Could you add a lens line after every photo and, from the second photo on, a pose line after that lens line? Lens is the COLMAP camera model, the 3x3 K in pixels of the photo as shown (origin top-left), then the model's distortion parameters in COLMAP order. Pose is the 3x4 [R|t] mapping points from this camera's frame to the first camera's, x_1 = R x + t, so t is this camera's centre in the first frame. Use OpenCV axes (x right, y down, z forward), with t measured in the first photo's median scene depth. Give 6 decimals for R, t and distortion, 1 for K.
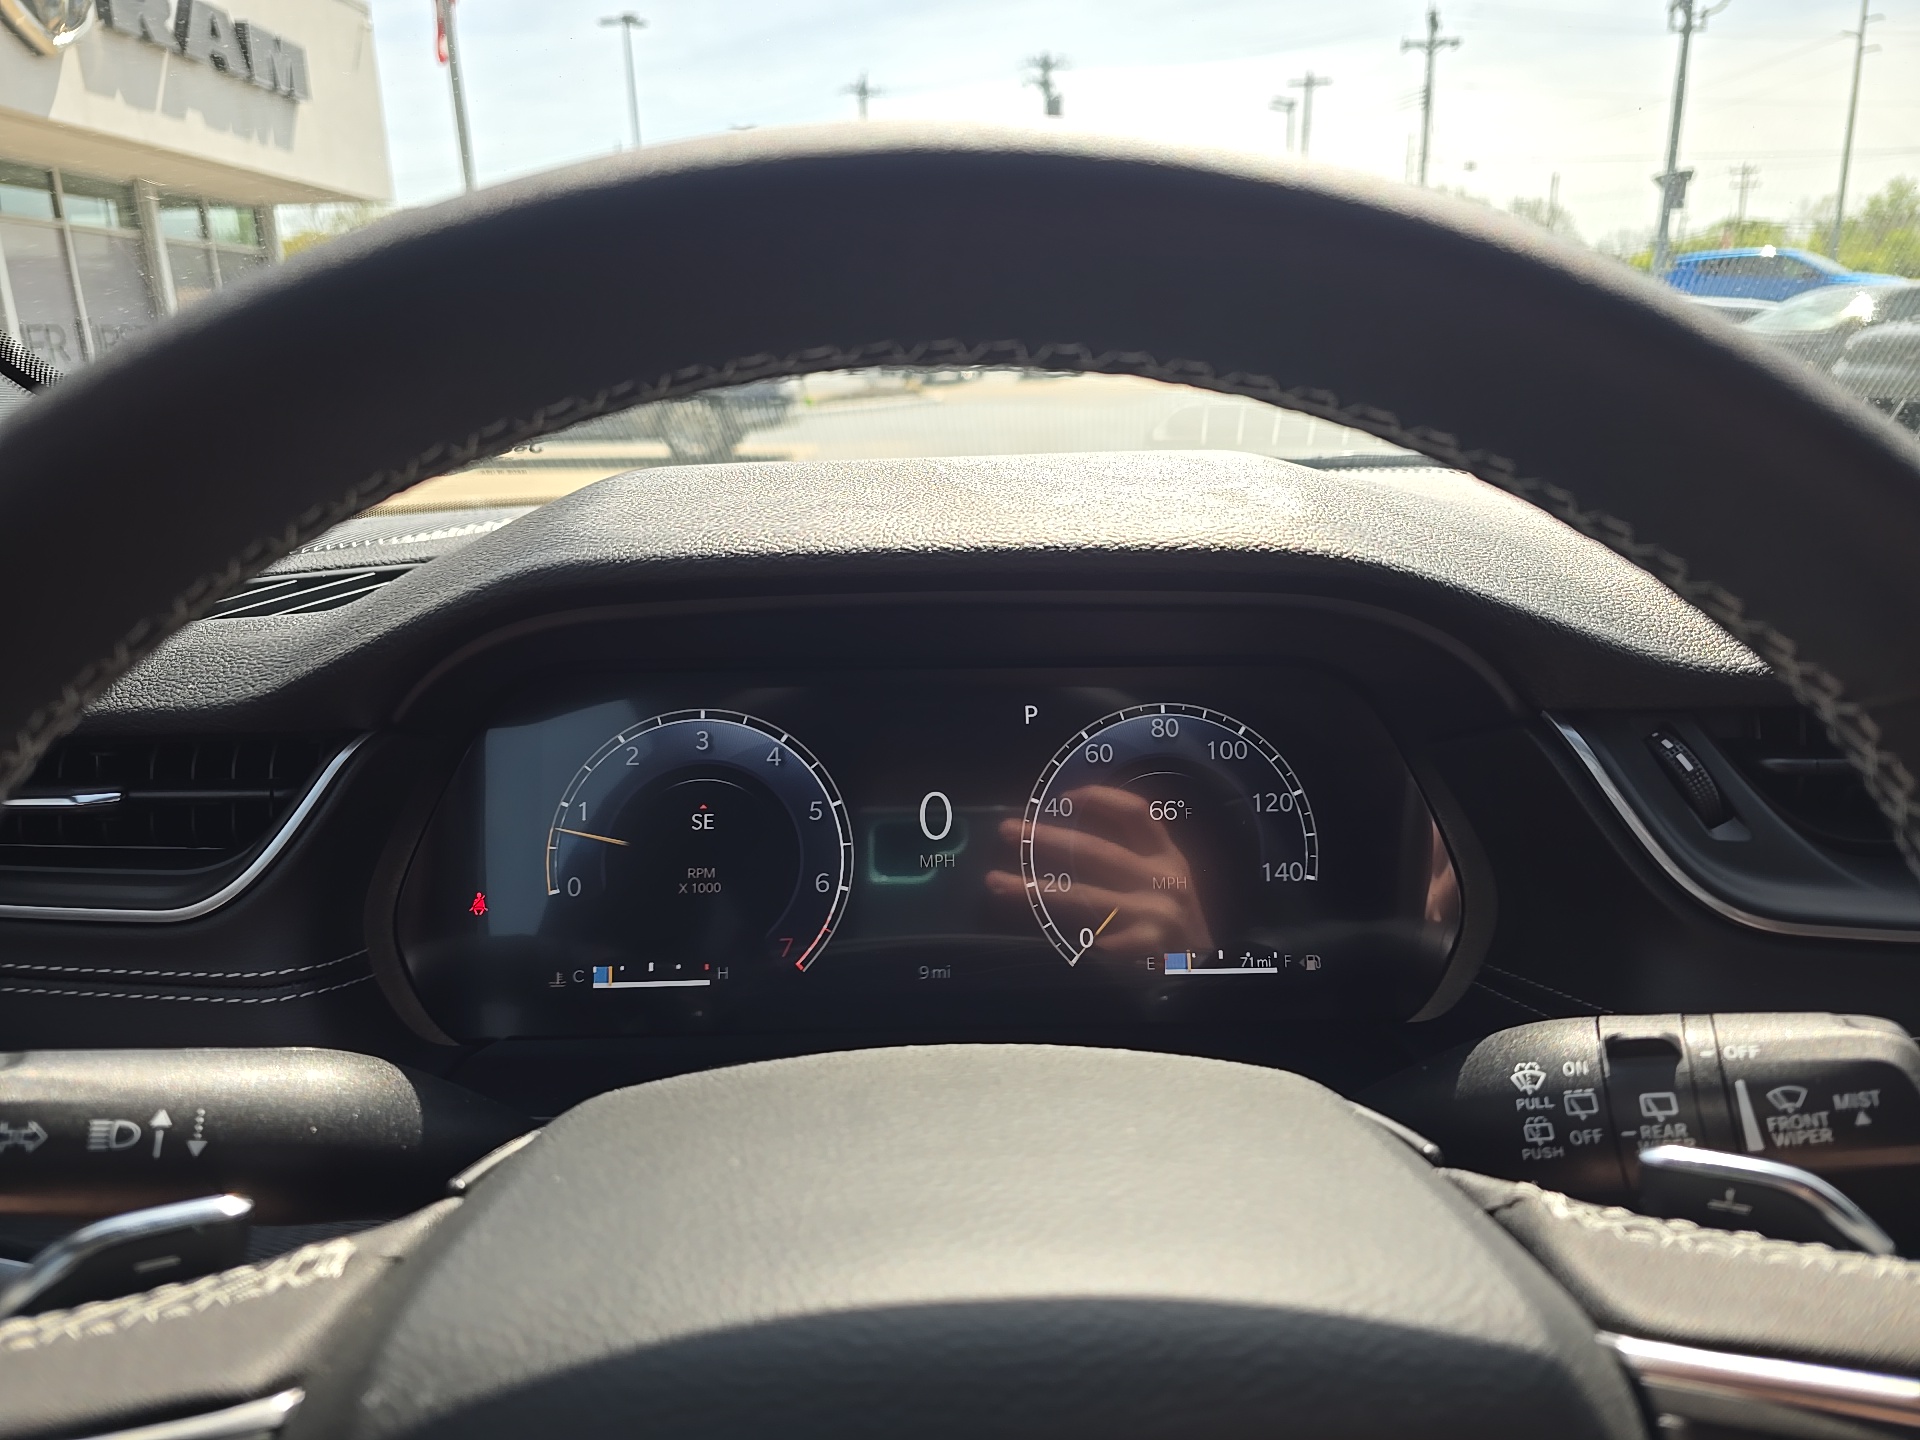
lens RADIAL K [[1327.5, 0, 961.5], [0, 1327.5, 717.2], [0, 0, 1]] dist [0.015136, -0.024146]
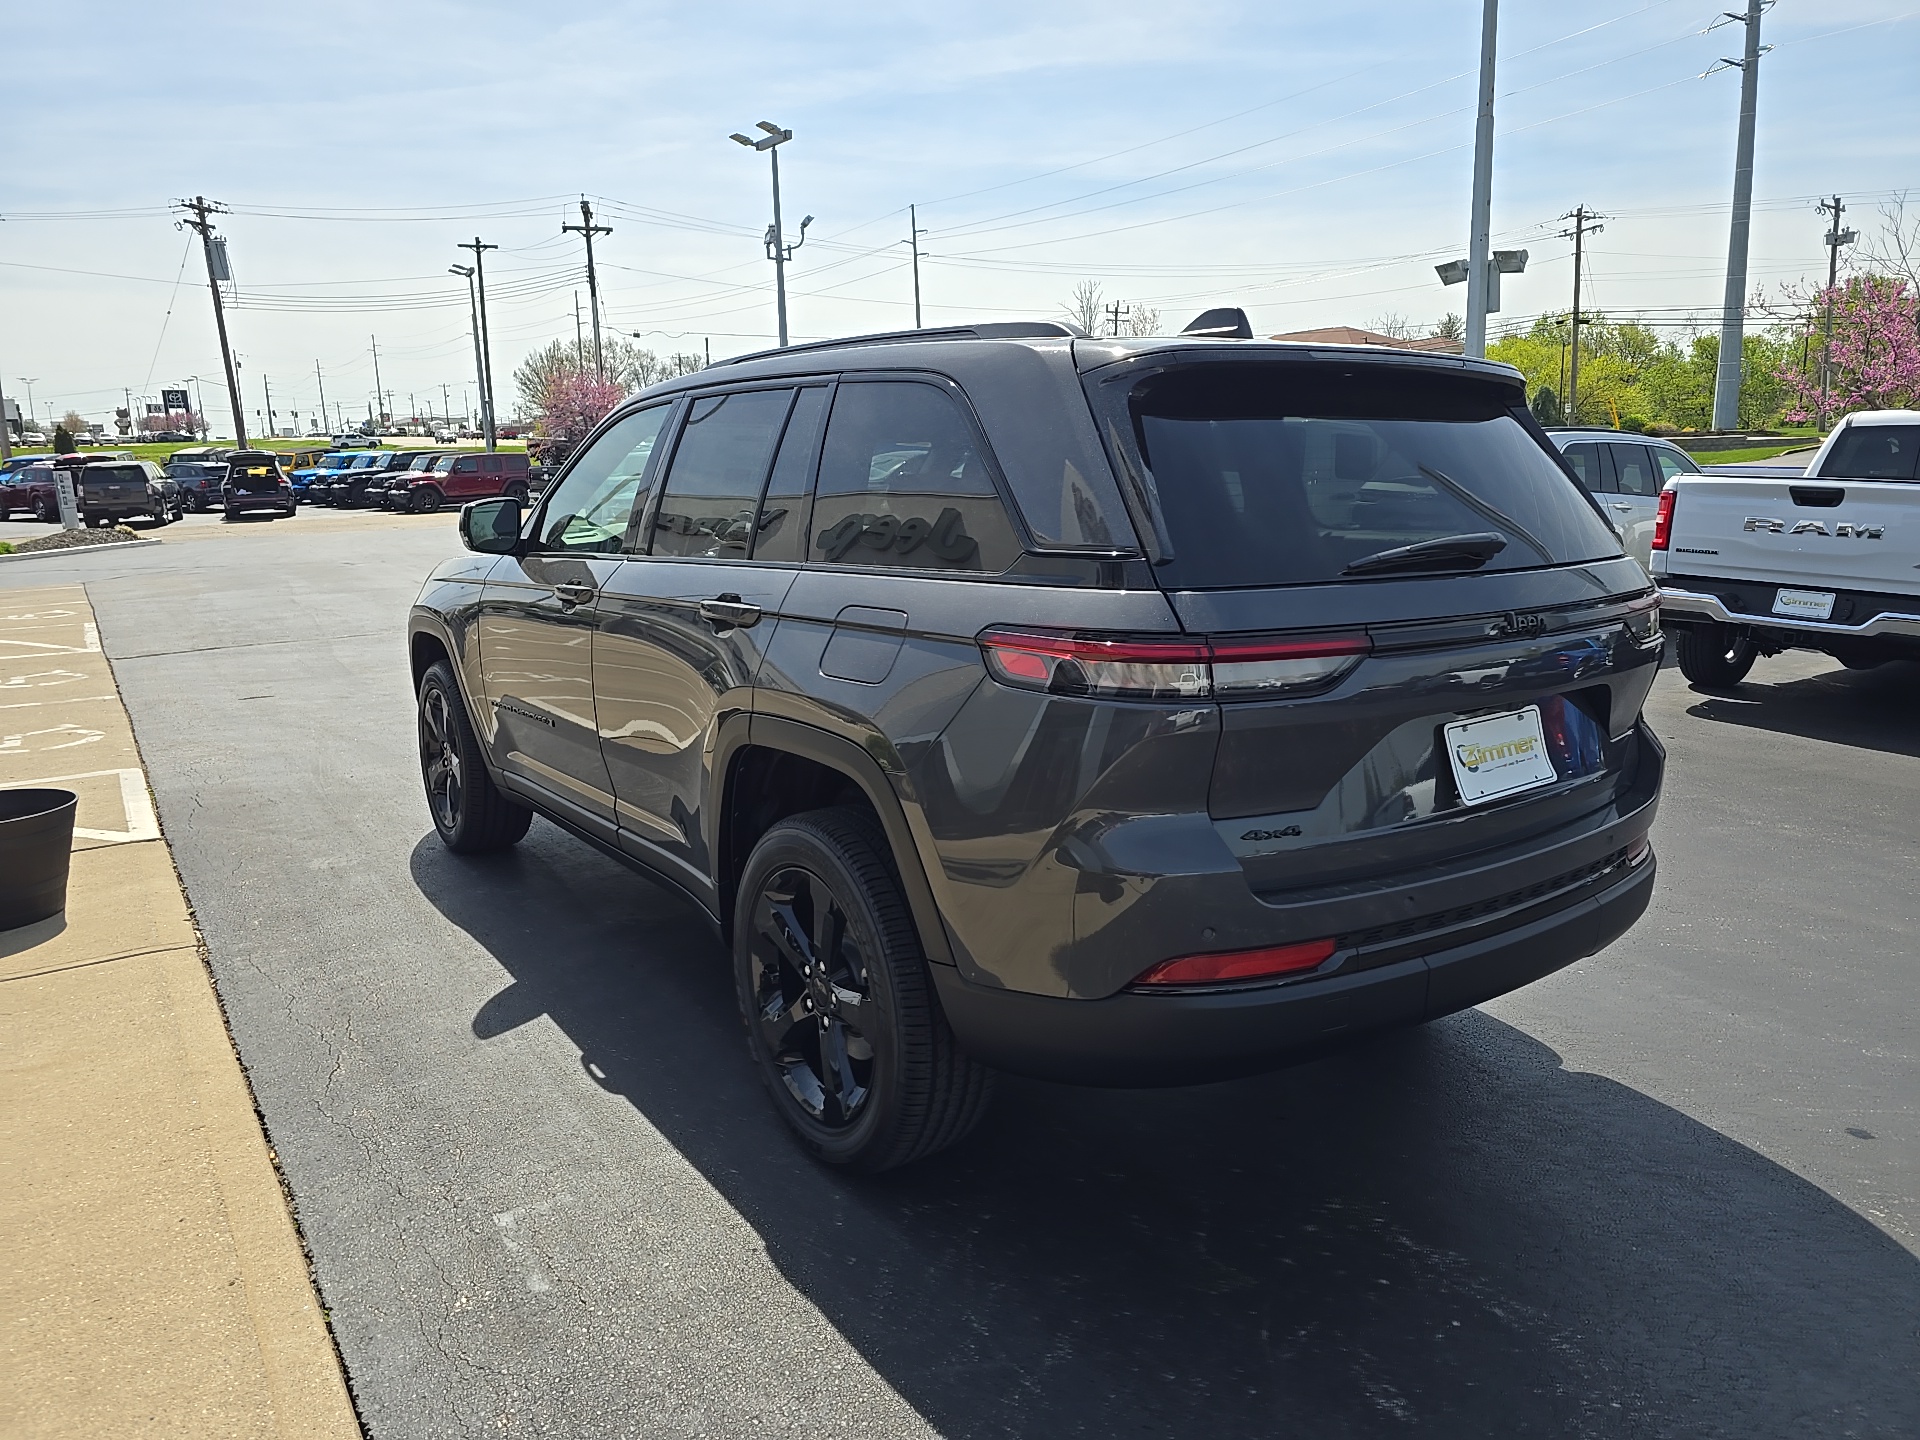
lens RADIAL K [[1284.9, 0, 972.2], [0, 1284.9, 738.0], [0, 0, 1]] dist [0.047516, -0.036866]
pose [[0.832118, -0.116108, 0.542308, -0.101443], [0.157644, 0.987023, -0.030567, 0.062503], [-0.531721, 0.110927, 0.839624, -0.247893]]
